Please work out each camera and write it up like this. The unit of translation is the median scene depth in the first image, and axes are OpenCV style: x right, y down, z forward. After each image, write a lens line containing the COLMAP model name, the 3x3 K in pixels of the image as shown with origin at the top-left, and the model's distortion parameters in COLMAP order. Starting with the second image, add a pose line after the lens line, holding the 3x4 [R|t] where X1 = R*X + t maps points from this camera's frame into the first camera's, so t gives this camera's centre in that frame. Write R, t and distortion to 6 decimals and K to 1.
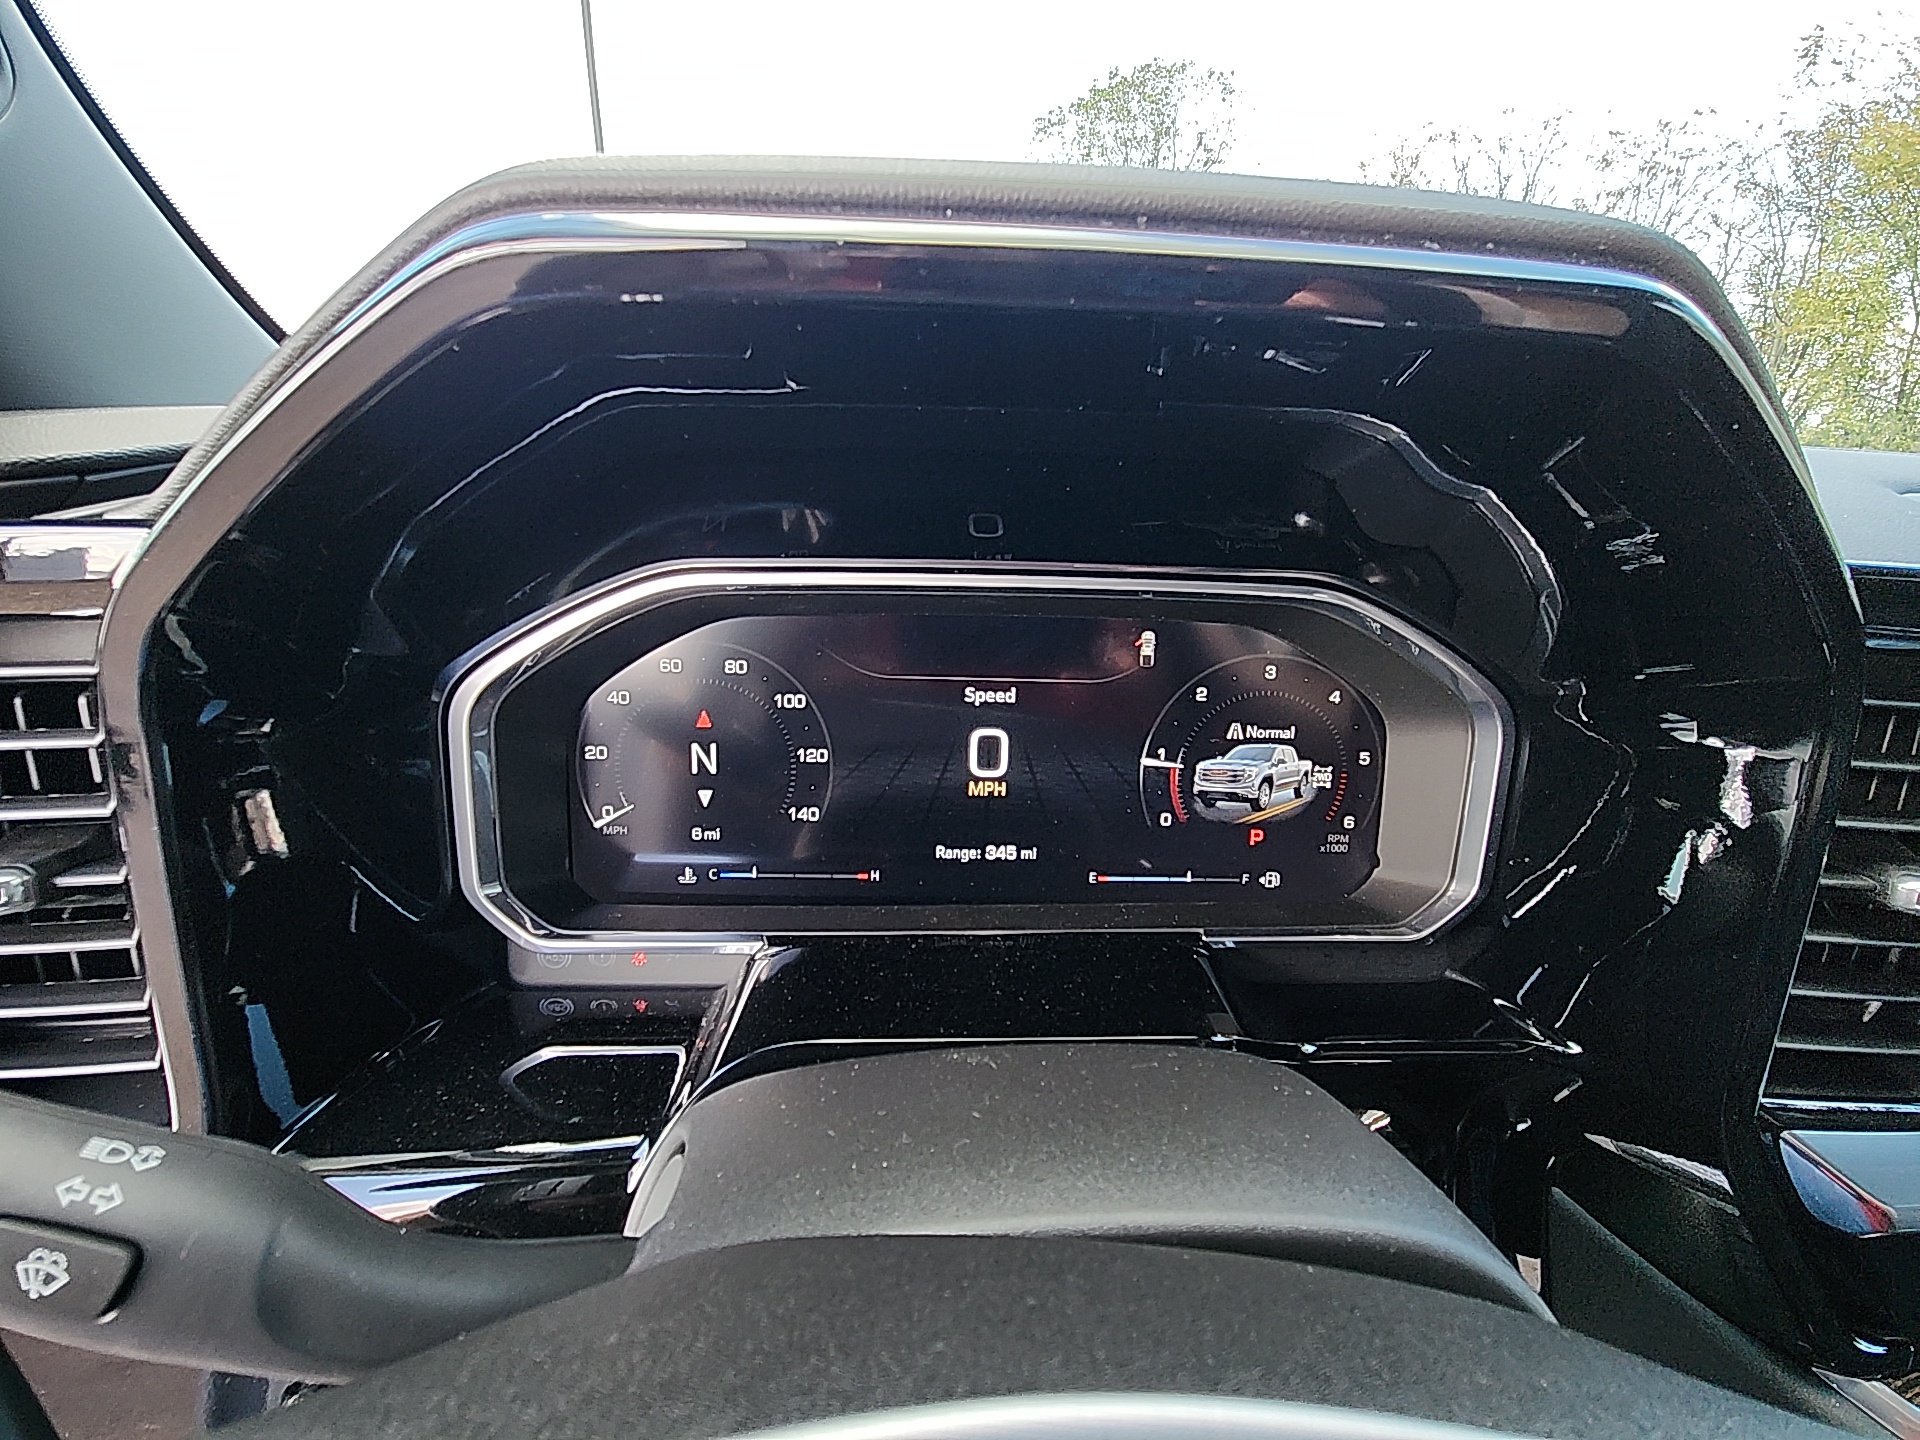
lens RADIAL K [[779.9, 0, 945.0], [0, 779.9, 713.4], [0, 0, 1]] dist [0.013812, -0.016068]
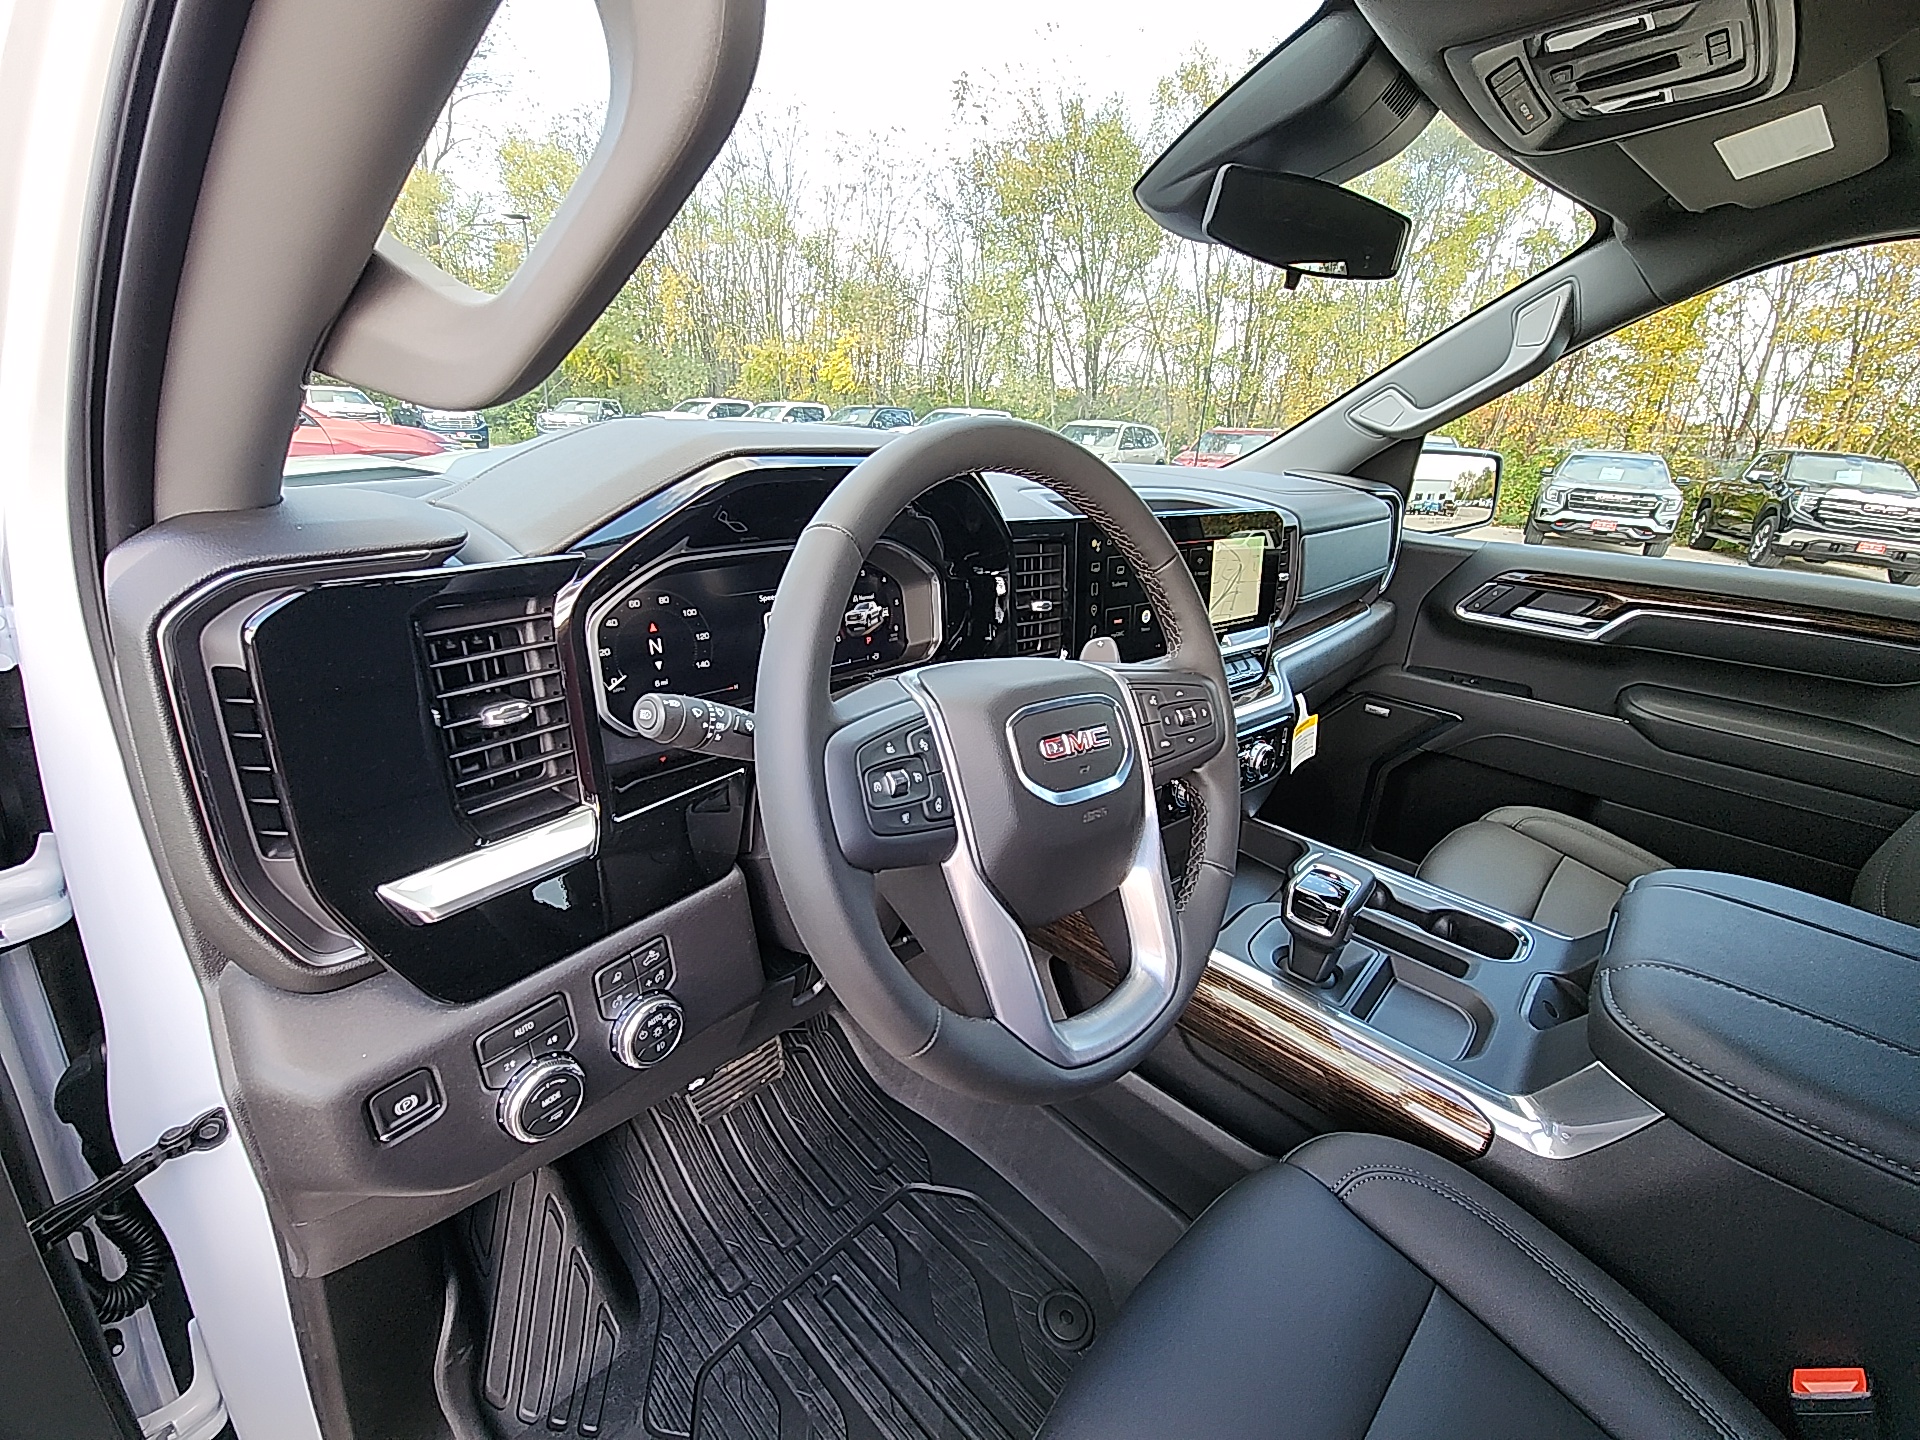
lens RADIAL K [[772.4, 0, 949.7], [0, 772.4, 701.8], [0, 0, 1]] dist [0.013209, -0.010069]
pose [[0.726704, -0.227517, 0.648180, -1.080388], [0.190672, 0.973291, 0.127863, 0.085222], [-0.659959, 0.030671, 0.750676, -1.037160]]
